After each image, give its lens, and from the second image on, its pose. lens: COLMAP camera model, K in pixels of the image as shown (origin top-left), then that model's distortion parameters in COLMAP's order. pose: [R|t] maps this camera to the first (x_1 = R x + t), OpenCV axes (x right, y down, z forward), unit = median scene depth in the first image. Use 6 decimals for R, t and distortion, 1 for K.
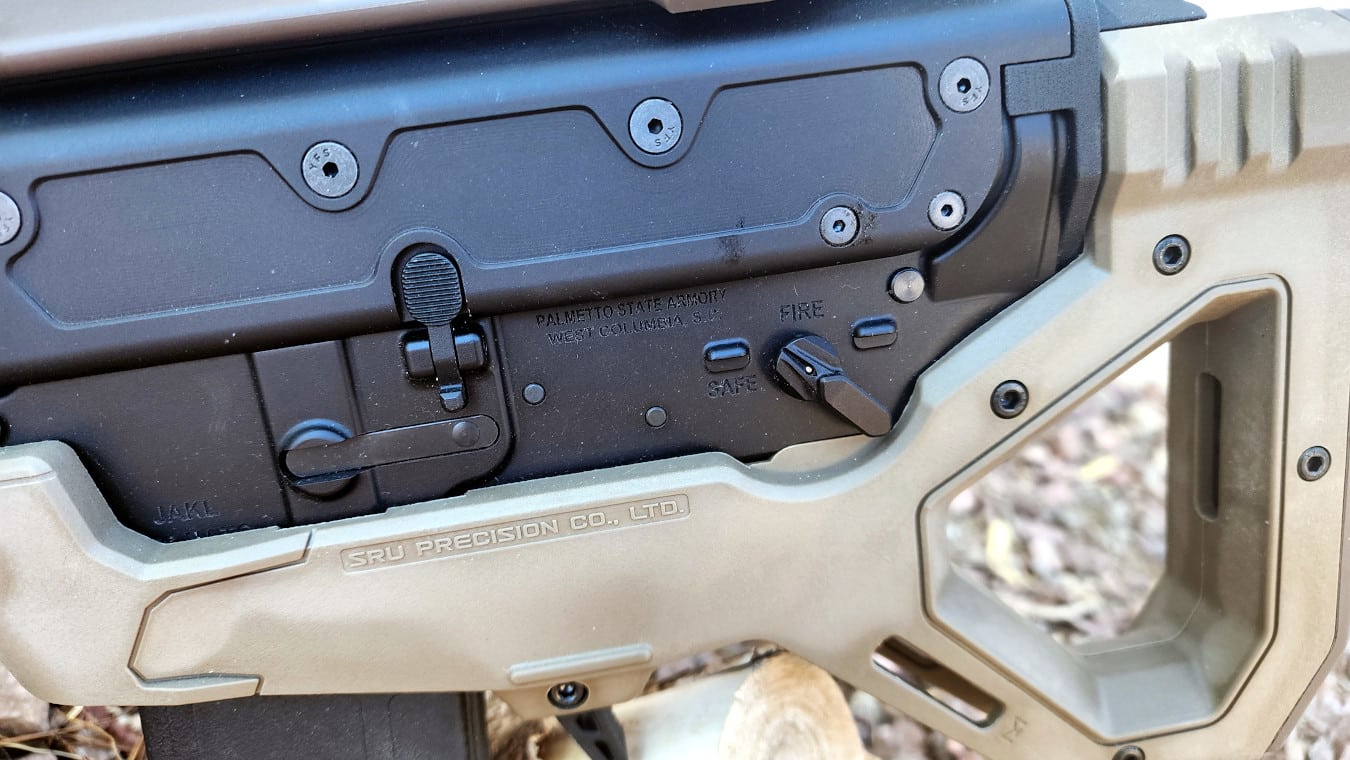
lens RADIAL K [[937.4, 0, 675.0], [0, 937.4, 380.0], [0, 0, 1]] dist [-0.001692, -0.000941]
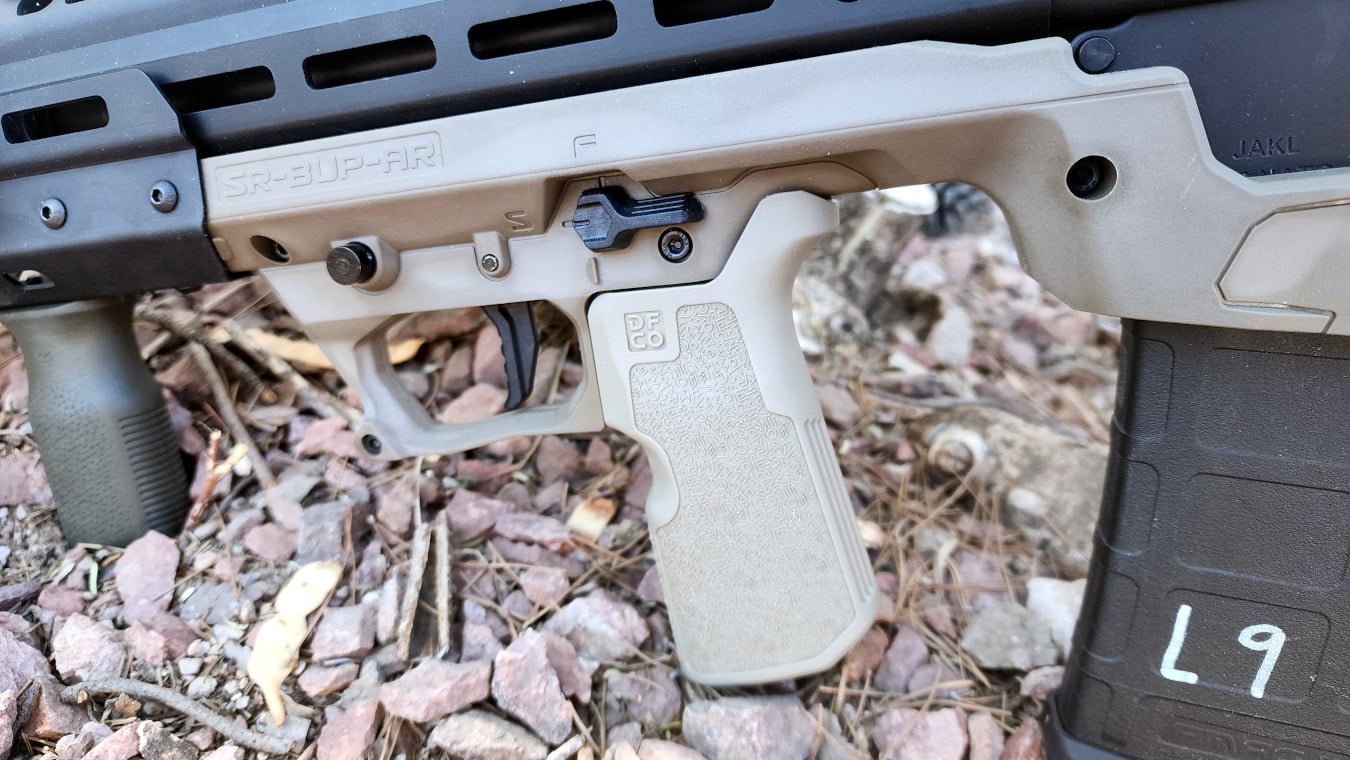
lens RADIAL K [[962.3, 0, 675.0], [0, 962.3, 380.0], [0, 0, 1]] dist [-0.007449, -0.002552]
pose [[0.928624, 0.091692, -0.359513, -0.717883], [-0.075318, 0.995393, 0.059323, 0.377240], [0.363296, -0.028011, 0.931252, -0.210468]]
